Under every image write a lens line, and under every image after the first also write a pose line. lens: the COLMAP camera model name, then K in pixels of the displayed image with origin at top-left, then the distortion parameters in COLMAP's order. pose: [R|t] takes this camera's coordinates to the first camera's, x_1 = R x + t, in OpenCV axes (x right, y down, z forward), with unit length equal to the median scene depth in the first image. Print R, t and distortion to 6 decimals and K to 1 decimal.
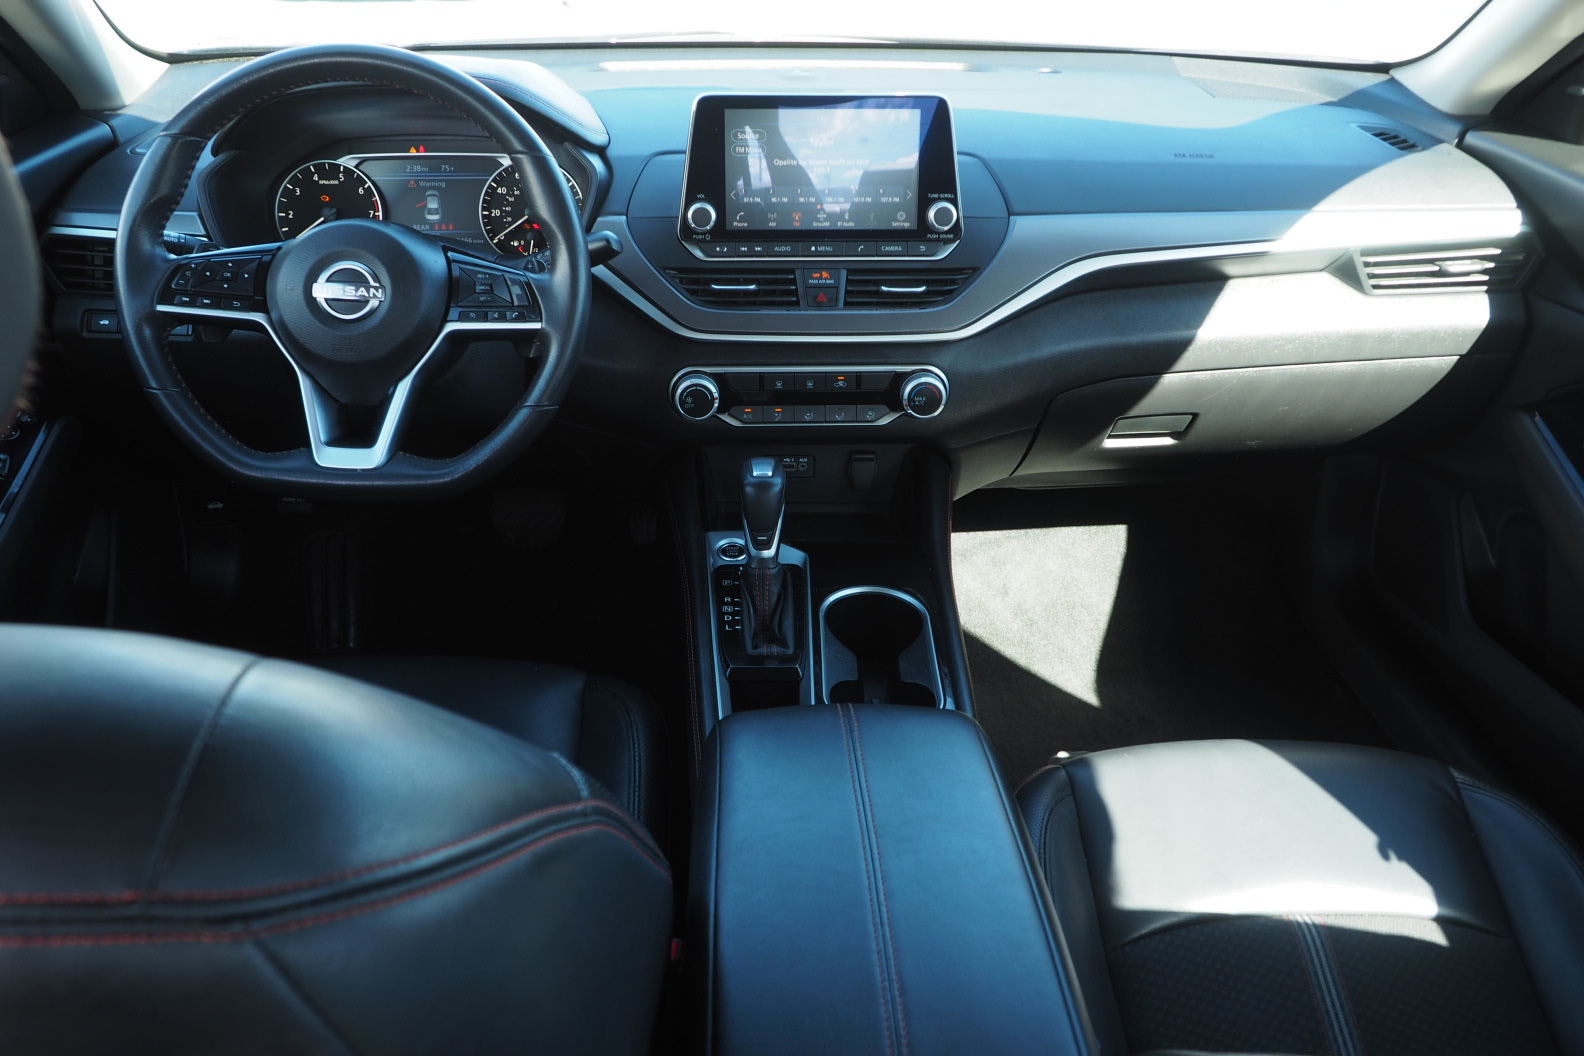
lens RADIAL K [[1335.0, 0, 823.8], [0, 1335.0, 561.2], [0, 0, 1]] dist [-0.015116, 0.000468]
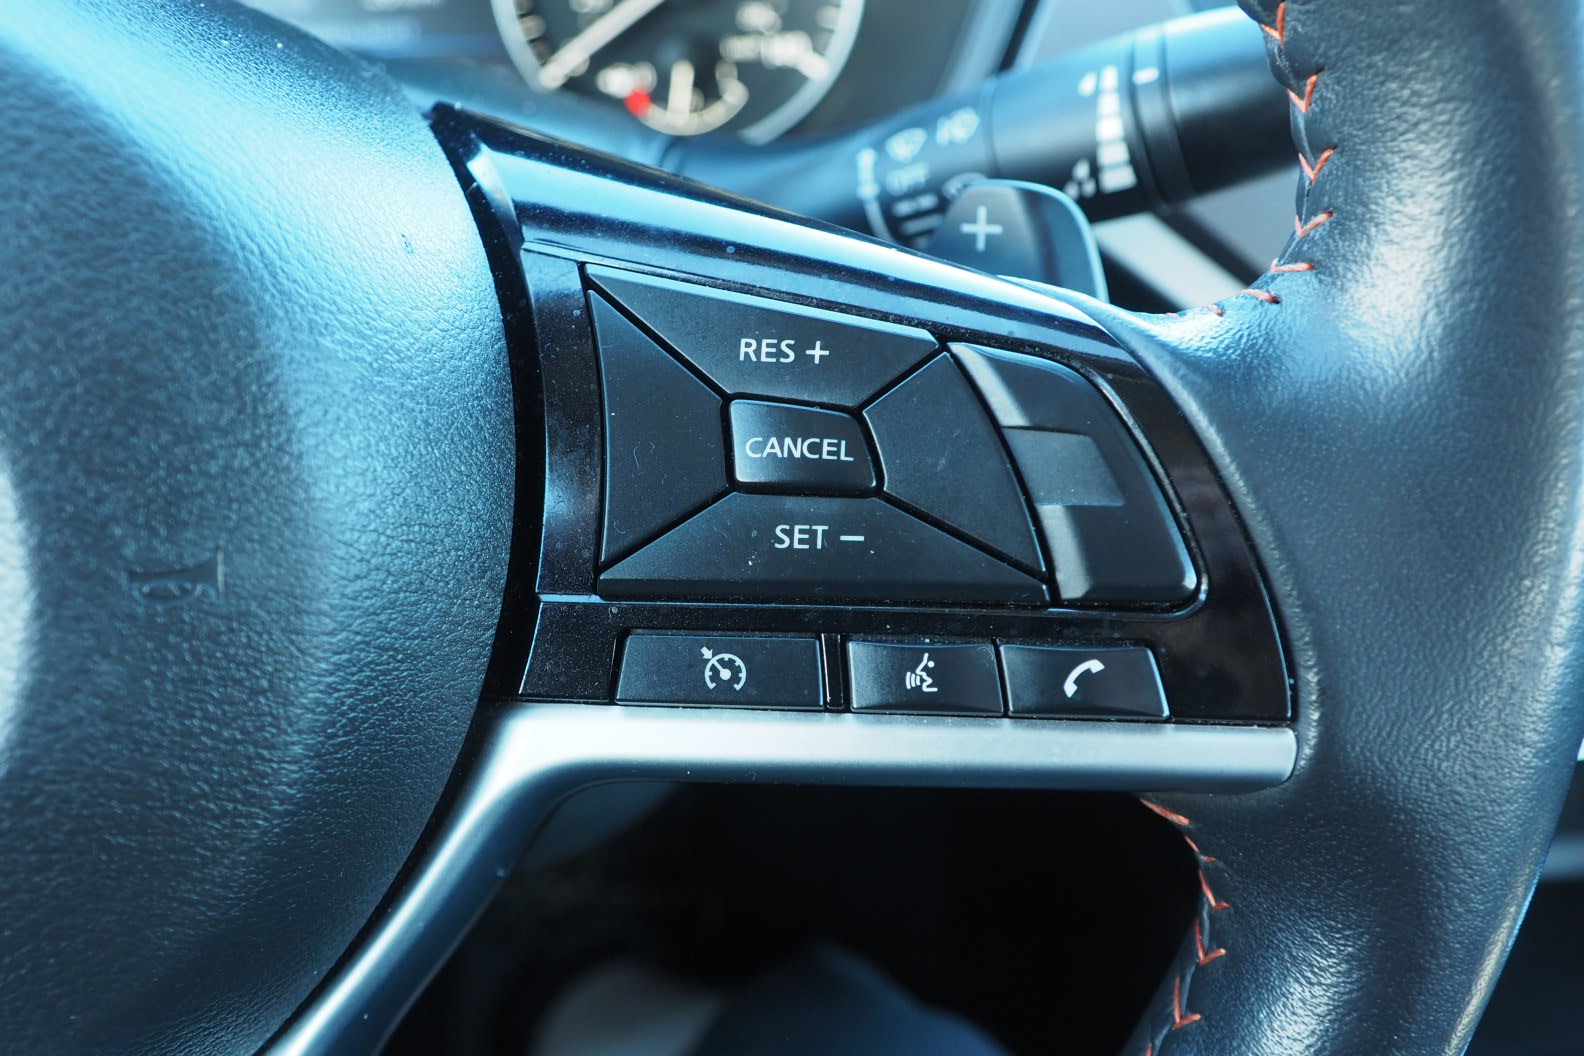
lens RADIAL K [[1338.2, 0, 791.1], [0, 1338.2, 538.1], [0, 0, 1]] dist [-0.018270, 0.001158]
pose [[0.998712, -0.034151, 0.037512, -0.229639], [0.030215, 0.994437, 0.100902, -0.183540], [-0.040750, -0.099639, 0.994189, 0.765226]]
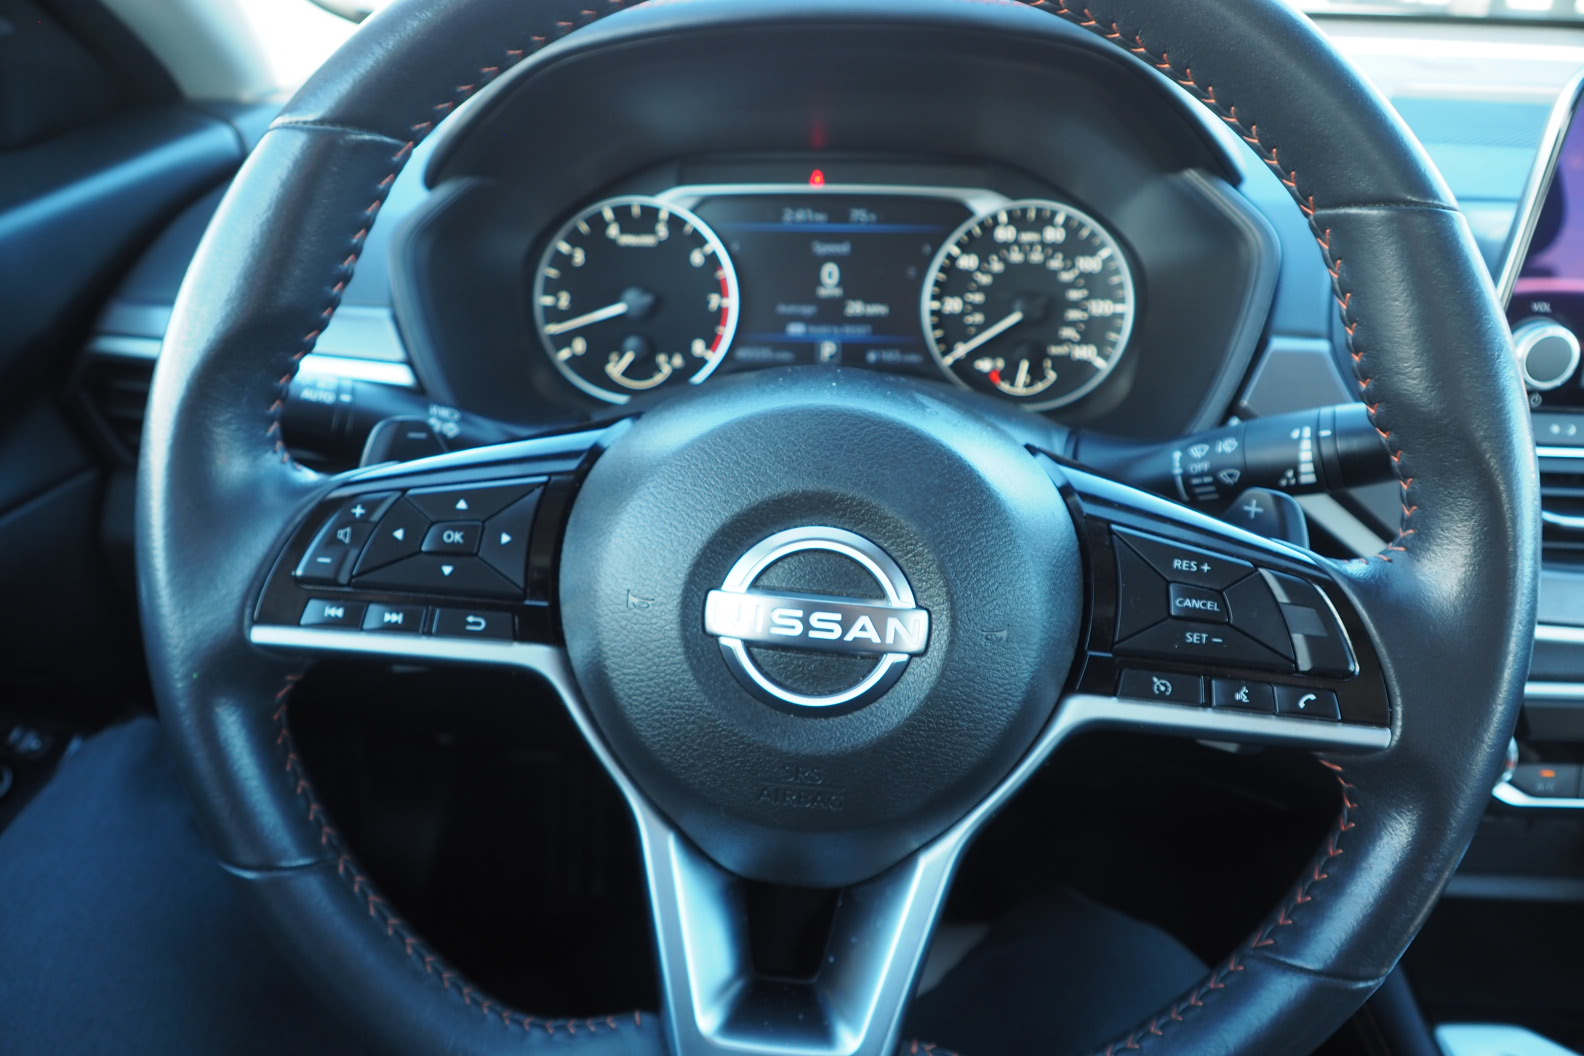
lens RADIAL K [[1085.6, 0, 785.3], [0, 1085.6, 543.4], [0, 0, 1]] dist [-0.037601, -0.002244]
pose [[0.994225, 0.043817, -0.097967, -0.291495], [-0.041598, 0.998832, 0.024584, -0.194989], [0.098930, -0.020367, 0.994886, 0.633994]]
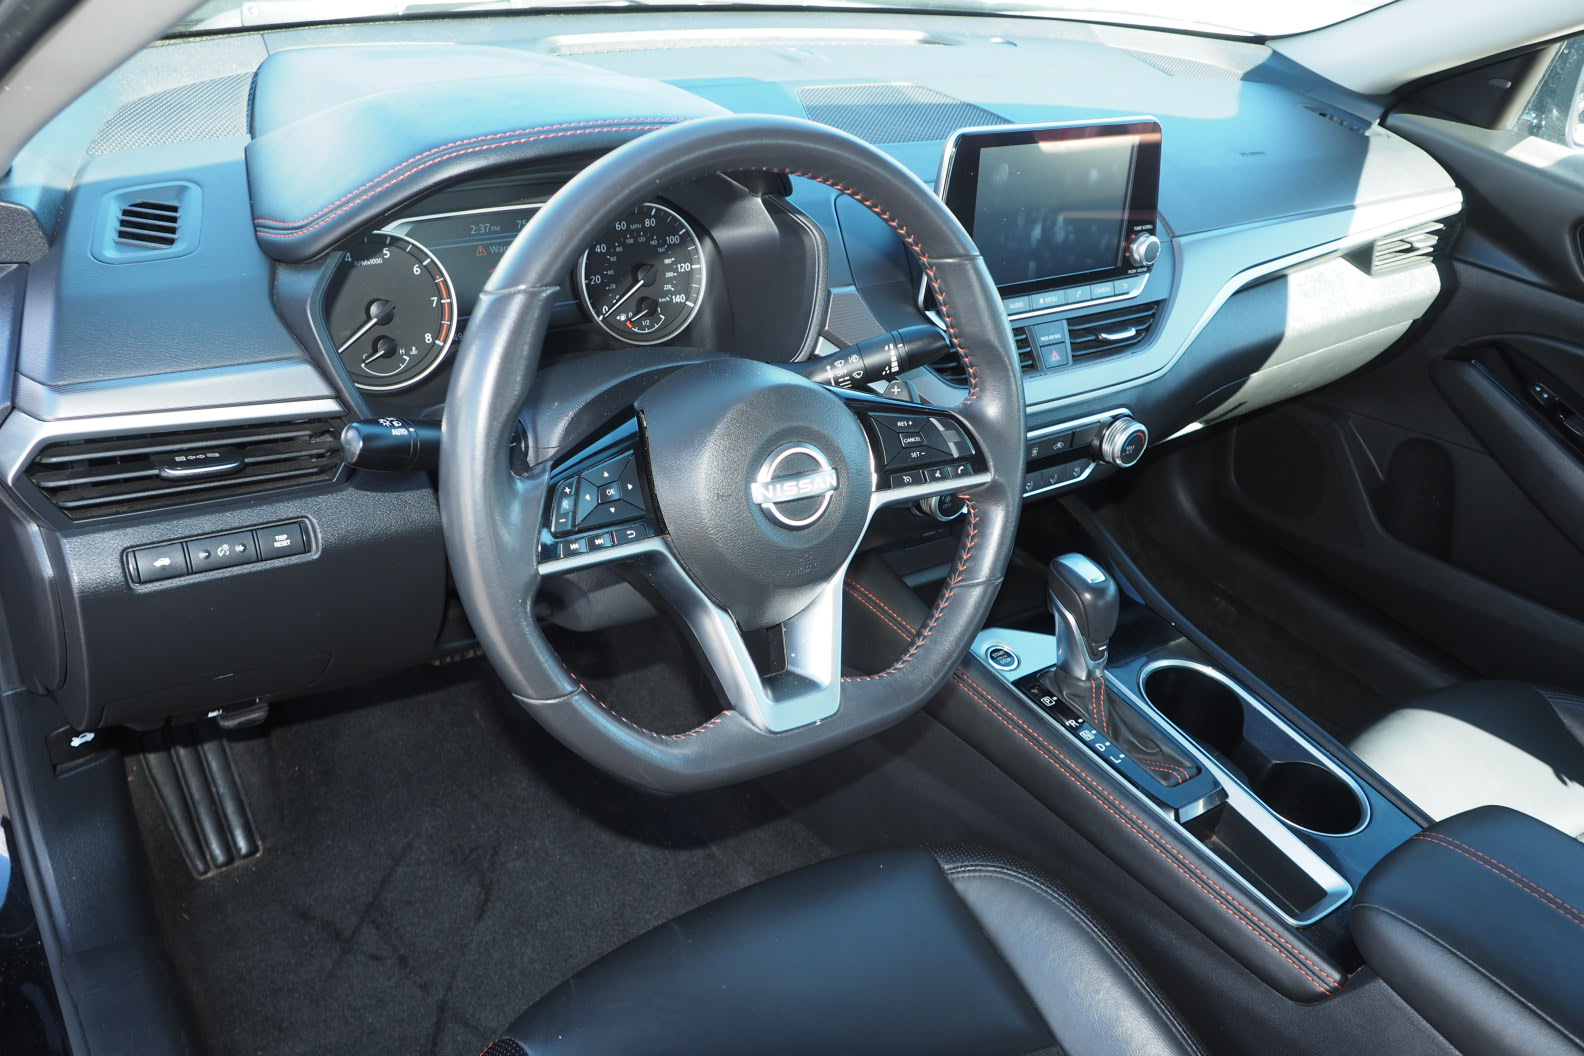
lens RADIAL K [[1335.0, 0, 790.0], [0, 1335.0, 519.8], [0, 0, 1]] dist [-0.015116, 0.000468]
pose [[0.818031, -0.206110, 0.536976, -0.631188], [0.149997, 0.977730, 0.146781, -0.246209], [-0.555271, -0.039526, 0.830730, 0.367822]]
